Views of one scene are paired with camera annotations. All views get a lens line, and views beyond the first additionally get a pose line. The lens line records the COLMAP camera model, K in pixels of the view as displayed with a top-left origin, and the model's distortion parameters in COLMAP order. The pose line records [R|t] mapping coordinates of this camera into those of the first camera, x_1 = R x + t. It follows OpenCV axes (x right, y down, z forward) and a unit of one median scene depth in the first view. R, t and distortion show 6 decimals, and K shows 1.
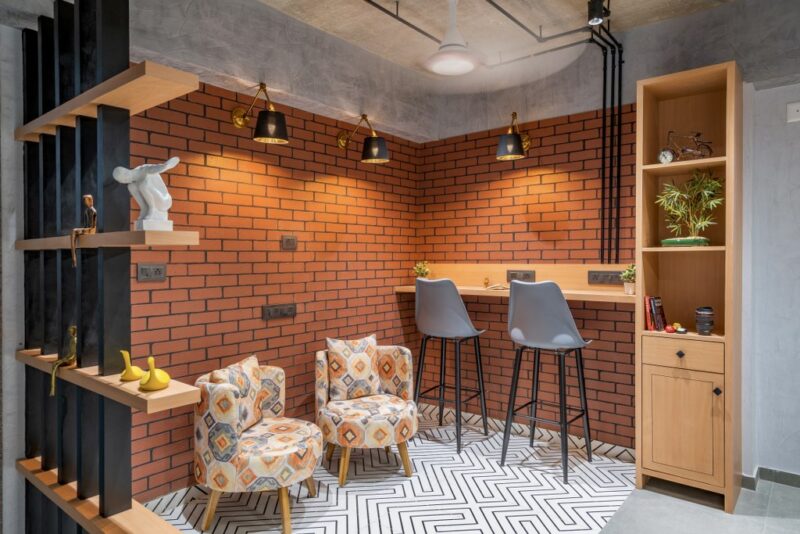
lens RADIAL K [[517.7, 0, 400.0], [0, 517.7, 267.0], [0, 0, 1]] dist [0.010638, 0.002973]
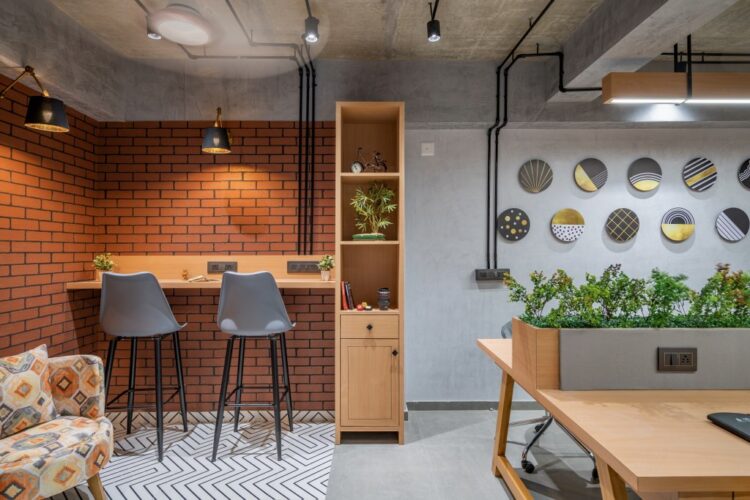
lens RADIAL K [[417.9, 0, 375.0], [0, 417.9, 250.0], [0, 0, 1]] dist [0.006676, 0.001712]
pose [[0.765932, 0.004176, 0.642908, -0.078668], [0.009252, 0.999804, -0.017515, 0.000607], [-0.642855, 0.019364, 0.765743, 0.182810]]
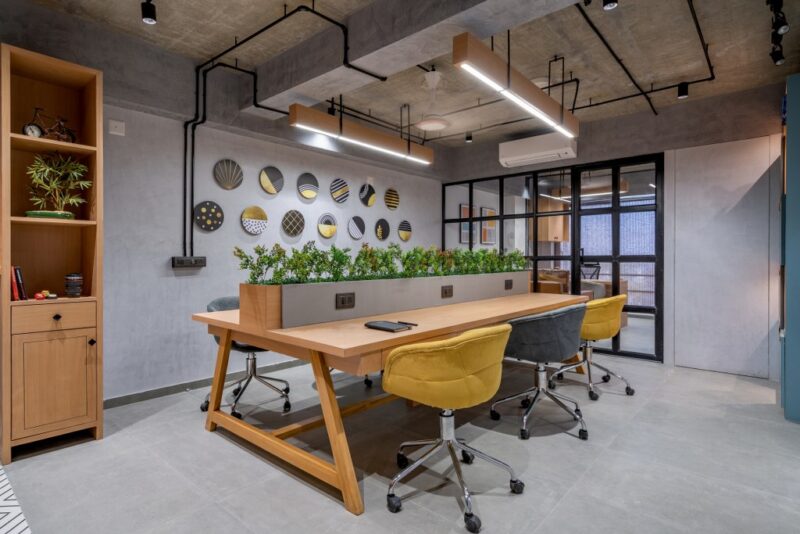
lens RADIAL K [[423.6, 0, 400.0], [0, 423.6, 267.0], [0, 0, 1]] dist [0.000805, 0.000627]
pose [[0.028025, -0.015225, 0.999491, -0.272227], [0.014468, 0.999785, 0.014824, 0.049275], [-0.999503, 0.014045, 0.028240, 0.209141]]
